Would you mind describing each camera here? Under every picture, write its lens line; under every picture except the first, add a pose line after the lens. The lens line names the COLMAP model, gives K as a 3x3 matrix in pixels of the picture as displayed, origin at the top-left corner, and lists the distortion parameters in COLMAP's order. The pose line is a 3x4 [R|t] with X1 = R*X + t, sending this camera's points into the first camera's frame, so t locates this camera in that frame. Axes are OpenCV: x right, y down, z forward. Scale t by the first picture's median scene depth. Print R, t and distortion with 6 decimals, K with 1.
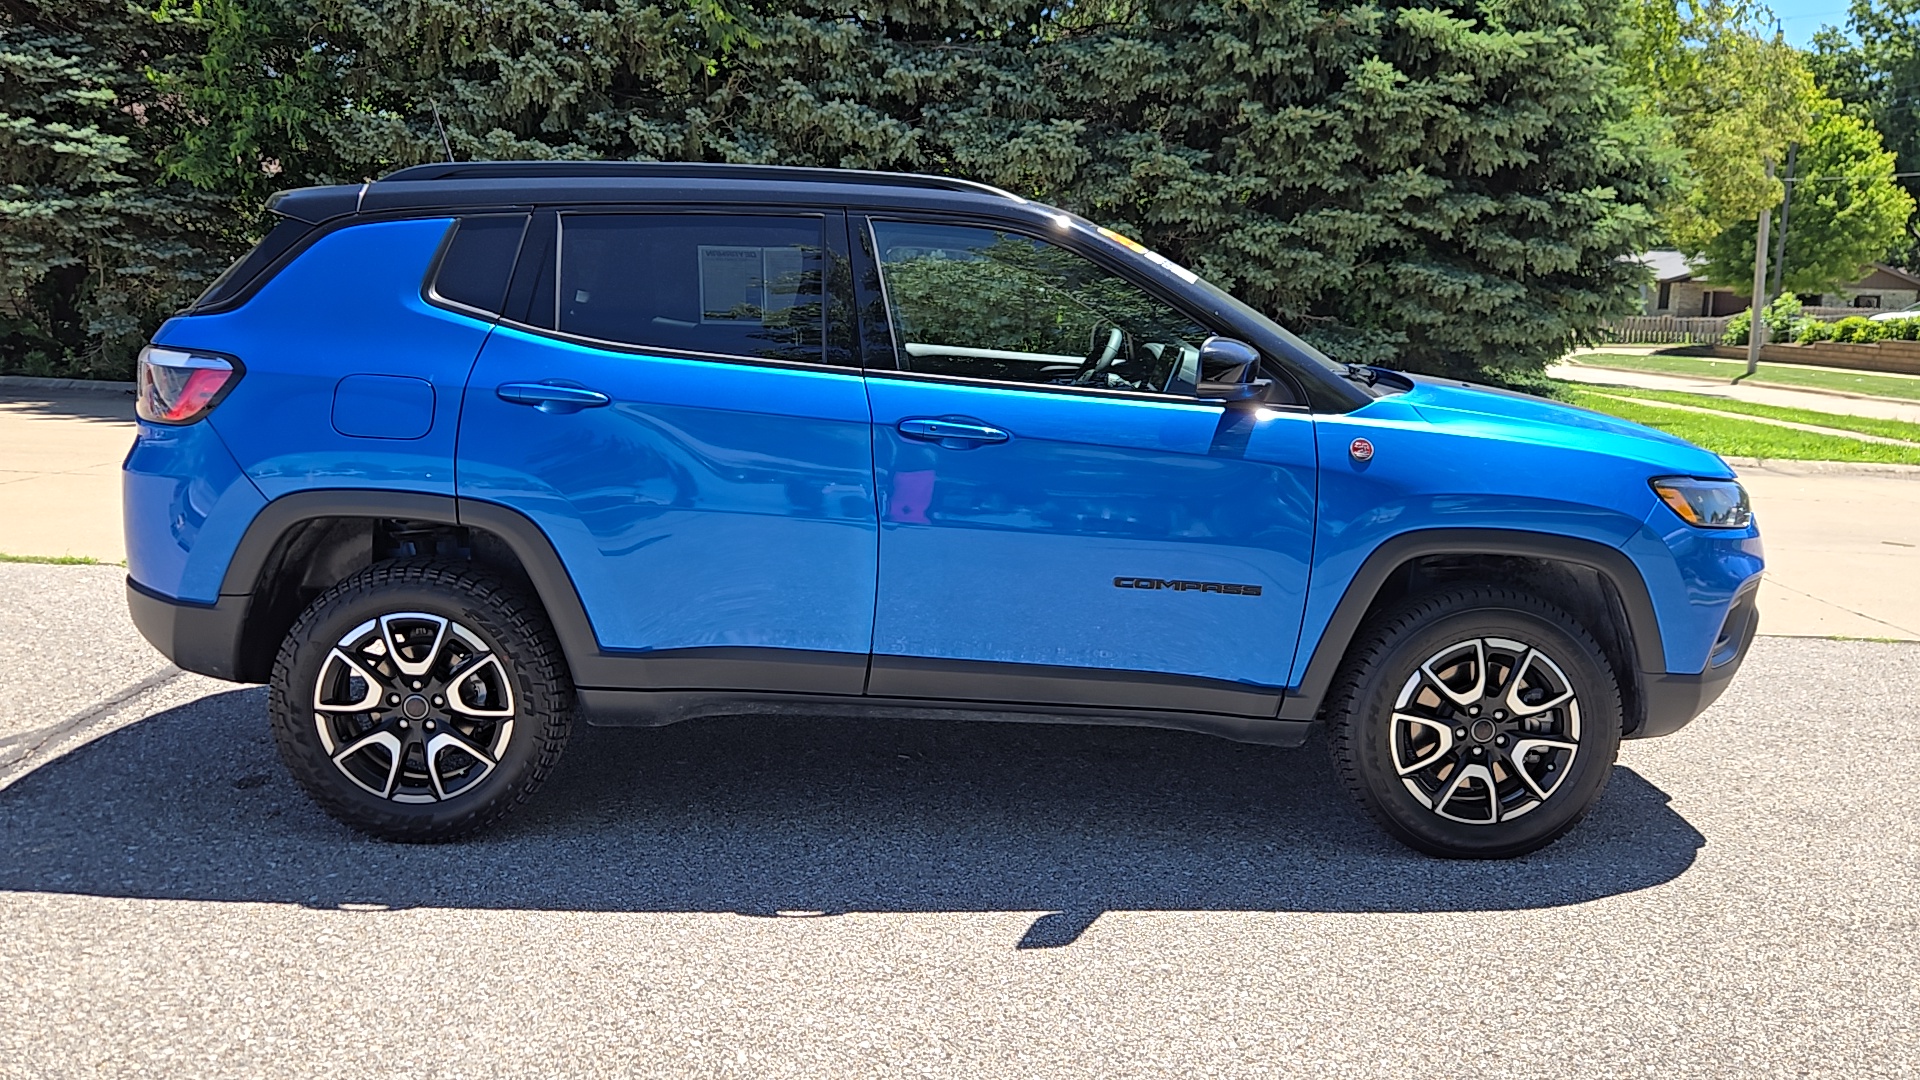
lens RADIAL K [[1604.5, 0, 953.0], [0, 1604.5, 537.6], [0, 0, 1]] dist [0.003211, 0.017819]
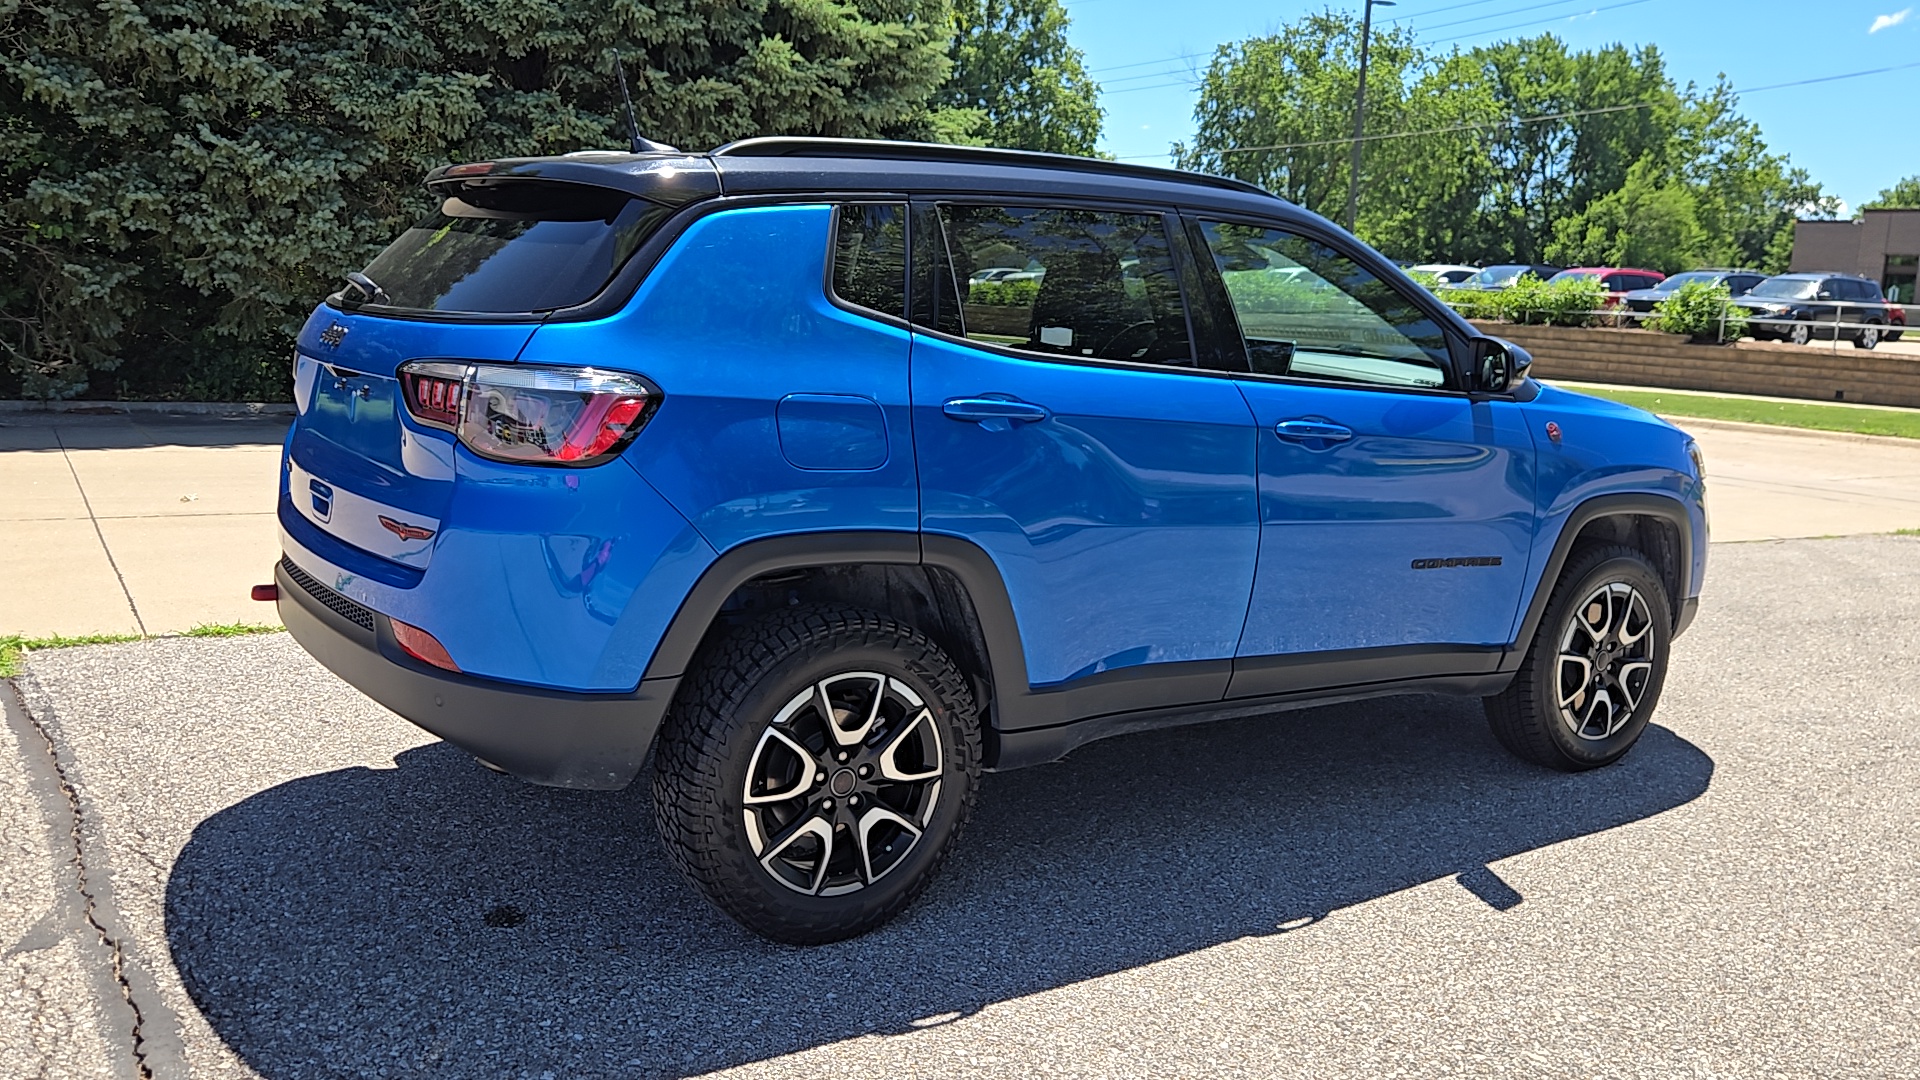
lens RADIAL K [[1604.5, 0, 955.3], [0, 1604.5, 537.6], [0, 0, 1]] dist [0.003211, 0.017819]
pose [[0.842771, -0.077840, 0.532615, -0.713913], [0.064983, 0.996965, 0.042880, -0.055172], [-0.534336, -0.001528, 0.845271, 0.246125]]
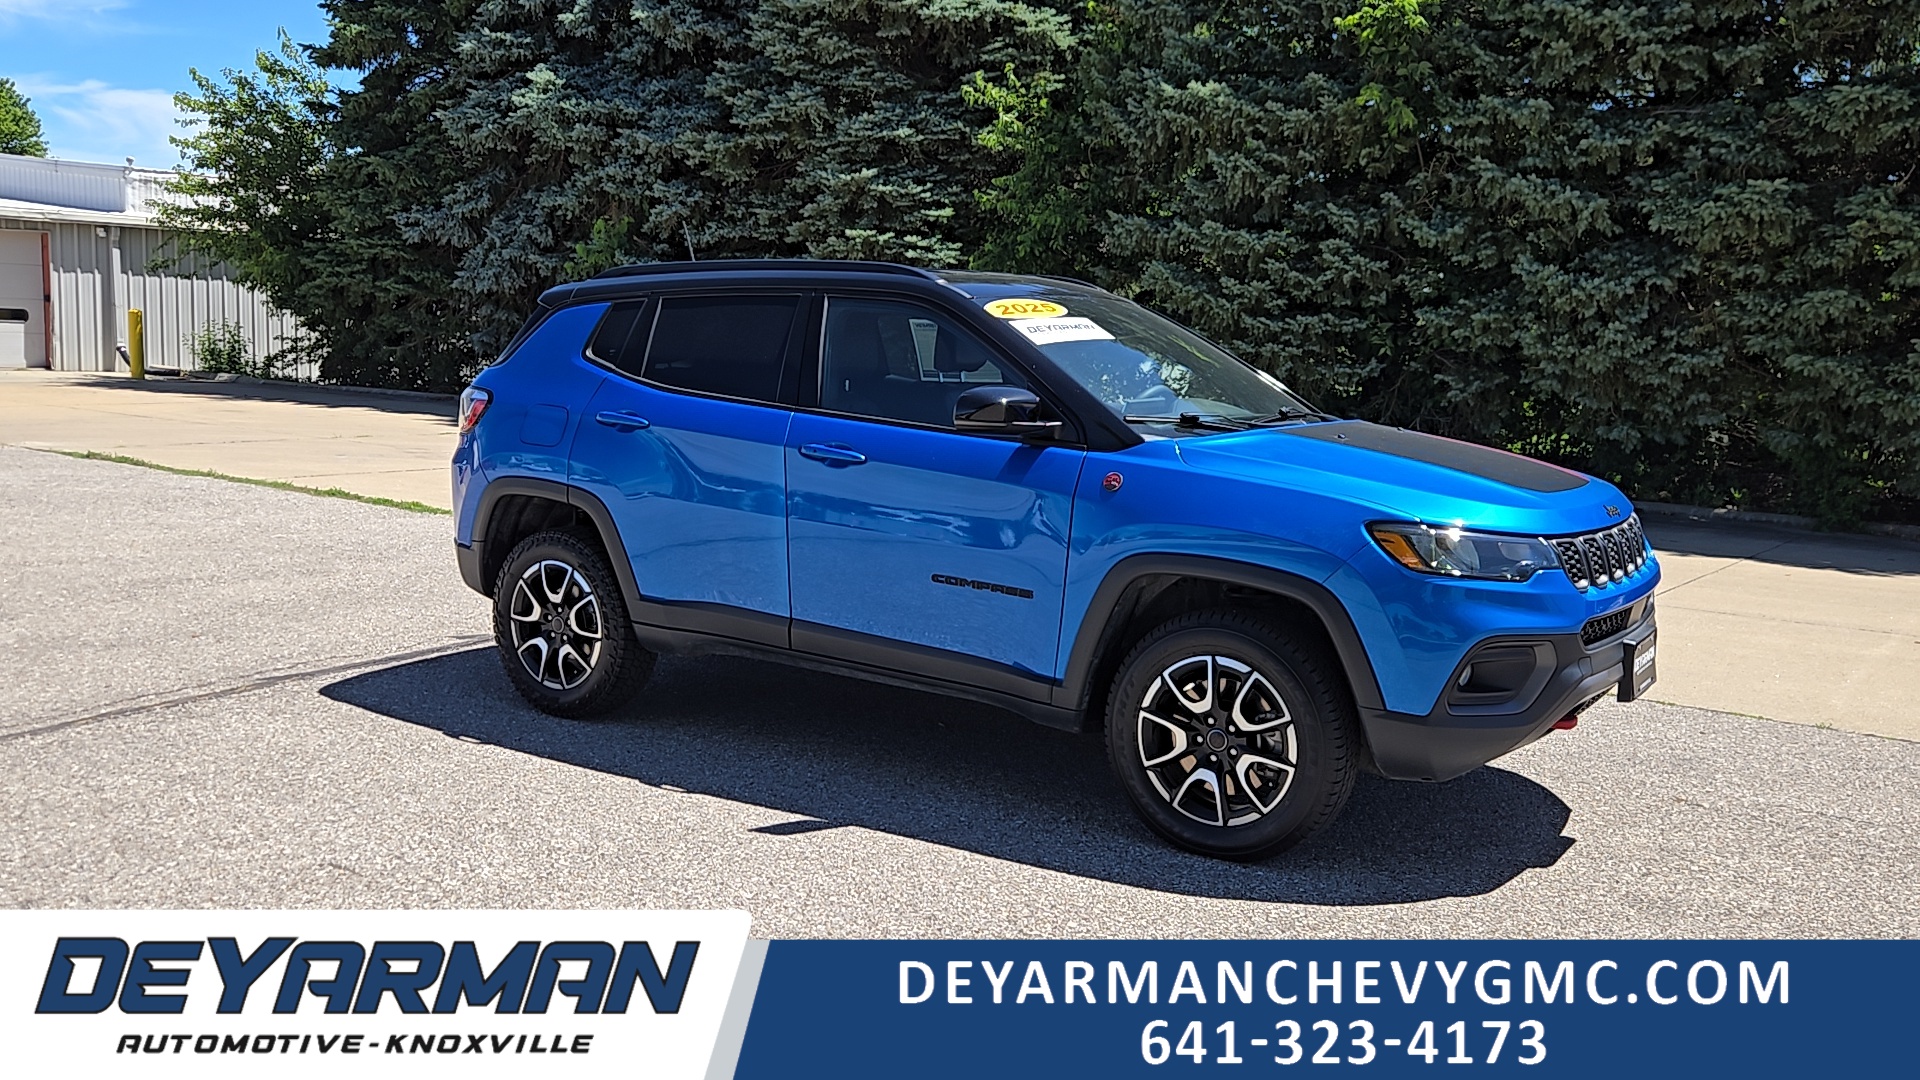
lens RADIAL K [[1604.5, 0, 948.7], [0, 1604.5, 542.6], [0, 0, 1]] dist [0.003211, 0.017819]
pose [[0.811593, 0.064315, -0.580673, 0.825315], [-0.091368, 0.995665, -0.017425, 0.020891], [0.577035, 0.067197, 0.813951, -0.026236]]
